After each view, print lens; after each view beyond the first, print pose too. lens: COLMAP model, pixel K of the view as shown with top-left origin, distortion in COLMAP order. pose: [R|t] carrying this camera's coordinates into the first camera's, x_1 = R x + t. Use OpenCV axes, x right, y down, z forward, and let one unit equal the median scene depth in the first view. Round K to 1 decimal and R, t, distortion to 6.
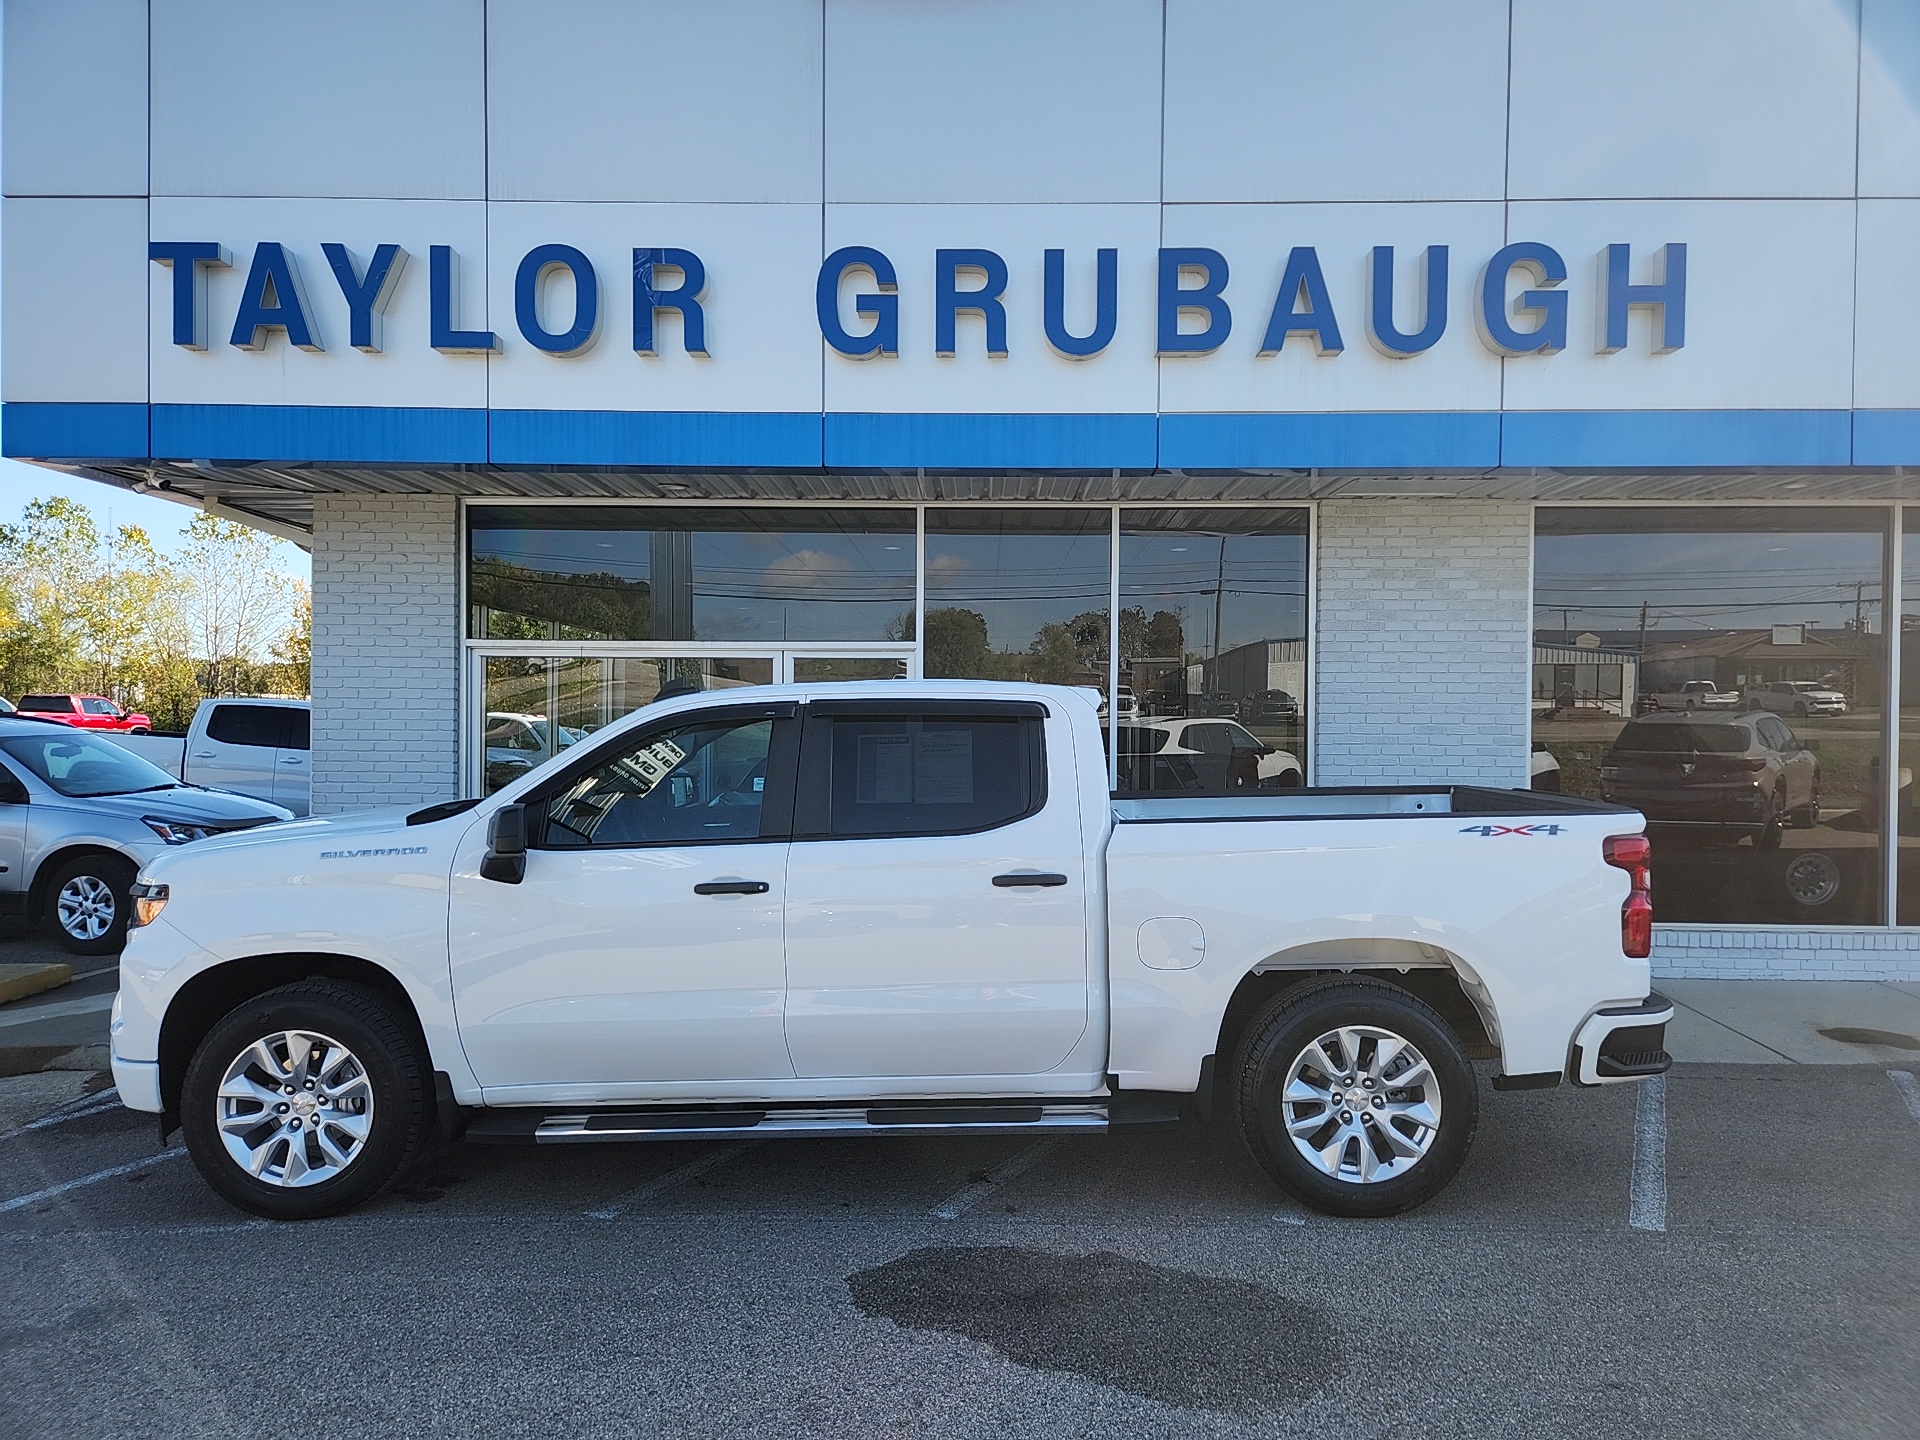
lens RADIAL K [[1272.8, 0, 979.0], [0, 1272.8, 706.5], [0, 0, 1]] dist [0.064979, -0.053311]
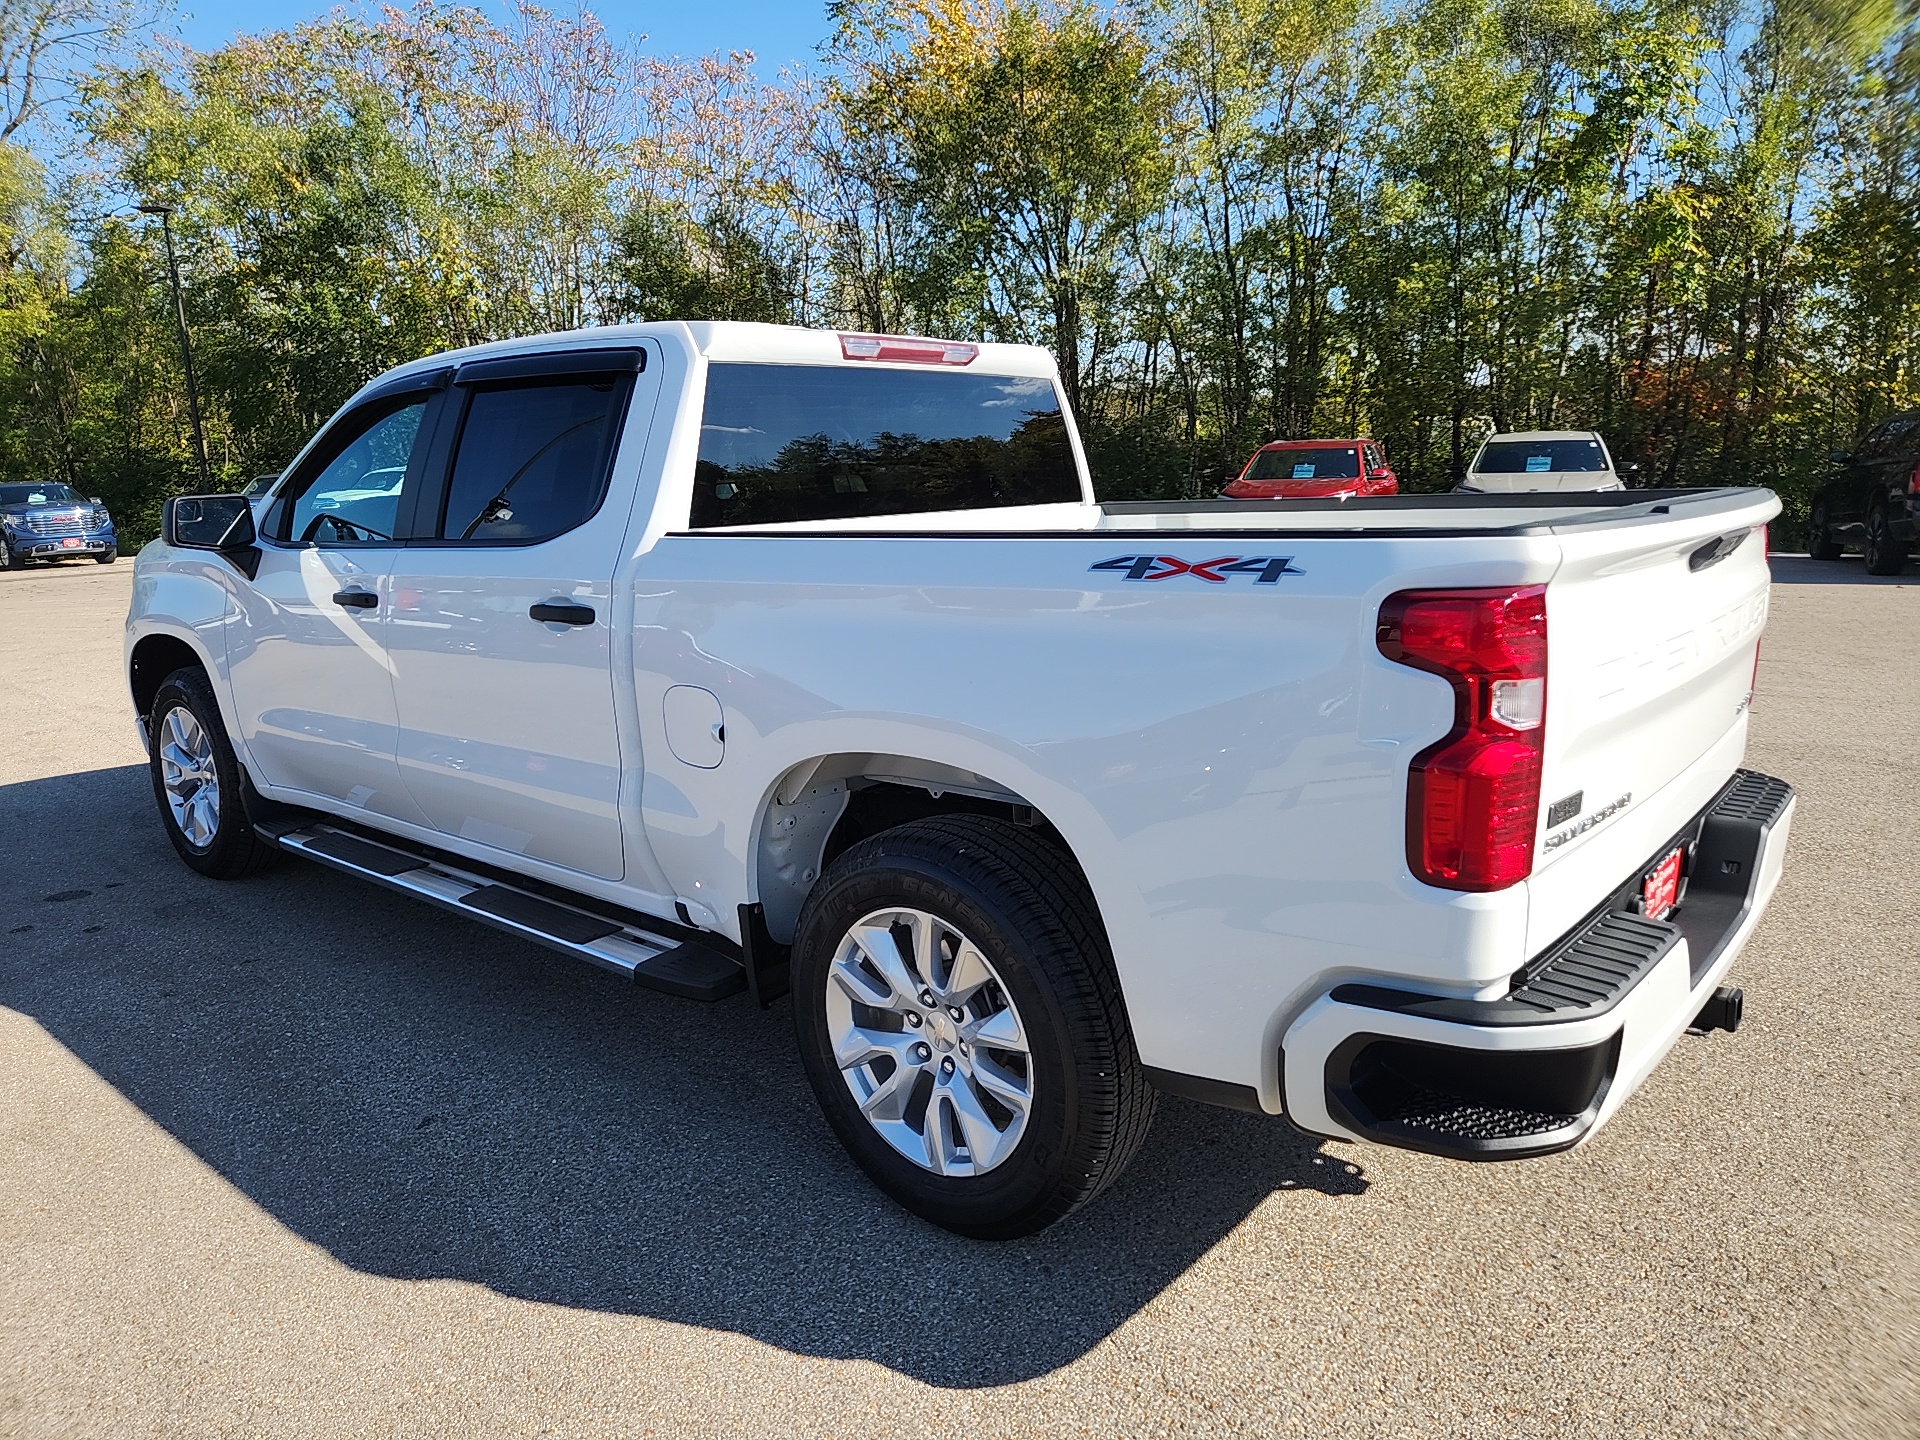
lens RADIAL K [[1272.8, 0, 962.4], [0, 1272.8, 733.0], [0, 0, 1]] dist [0.064979, -0.053311]
pose [[0.763152, 0.120855, -0.634817, 0.649550], [0.029393, 0.974848, 0.220925, 0.051676], [0.645550, -0.187259, 0.740405, 0.609828]]
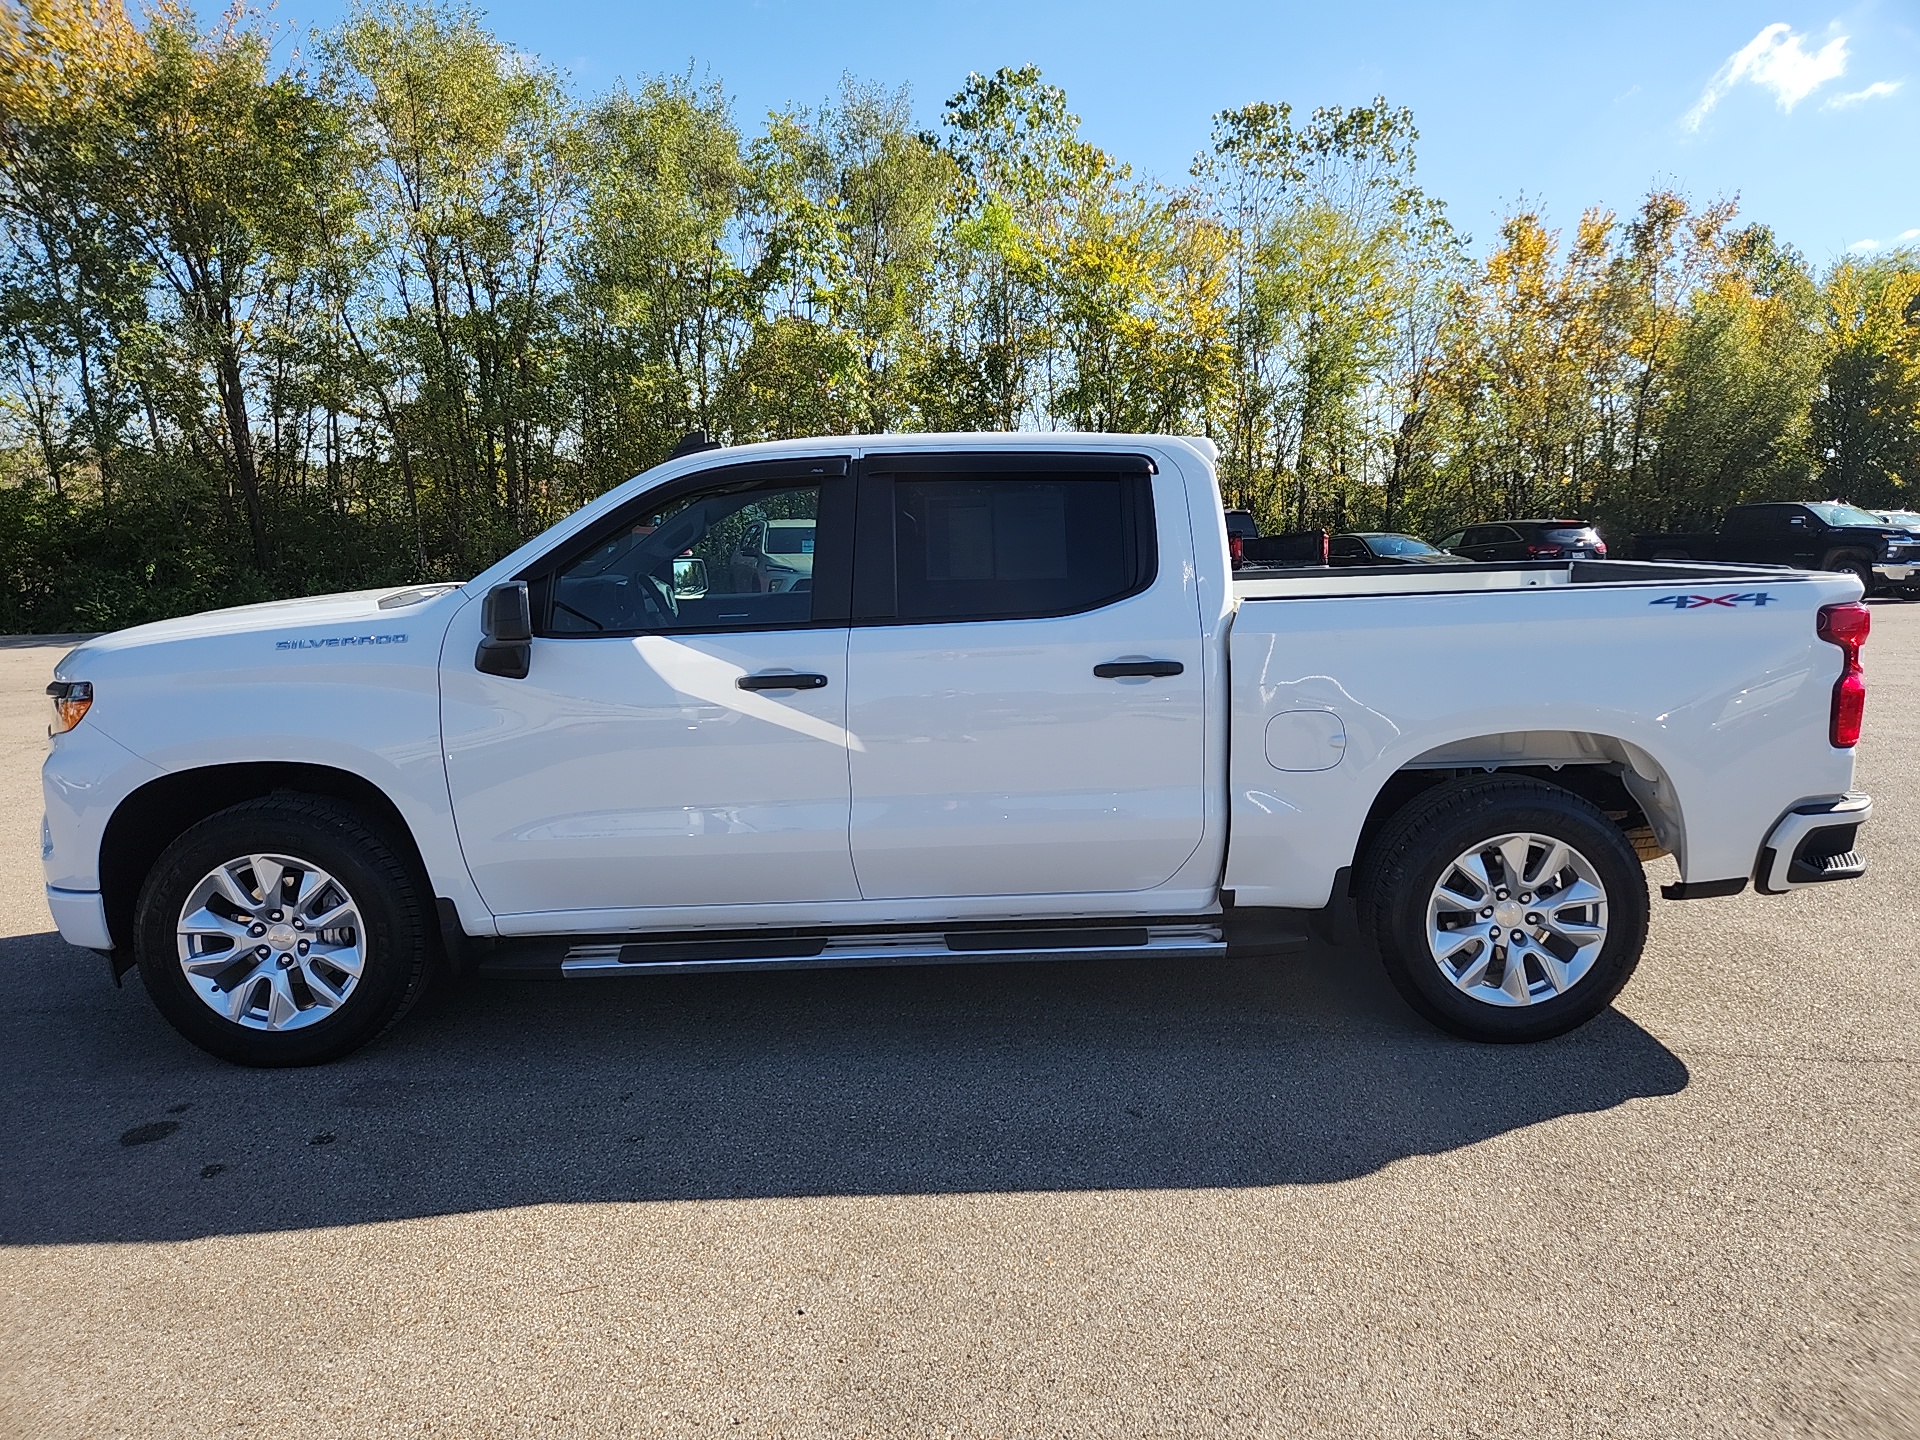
lens RADIAL K [[1272.8, 0, 969.8], [0, 1272.8, 738.4], [0, 0, 1]] dist [0.064979, -0.053311]
pose [[0.999356, -0.013846, 0.033104, -0.097820], [0.007655, 0.983581, 0.180304, 0.029180], [-0.035057, -0.179934, 0.983054, 0.175266]]
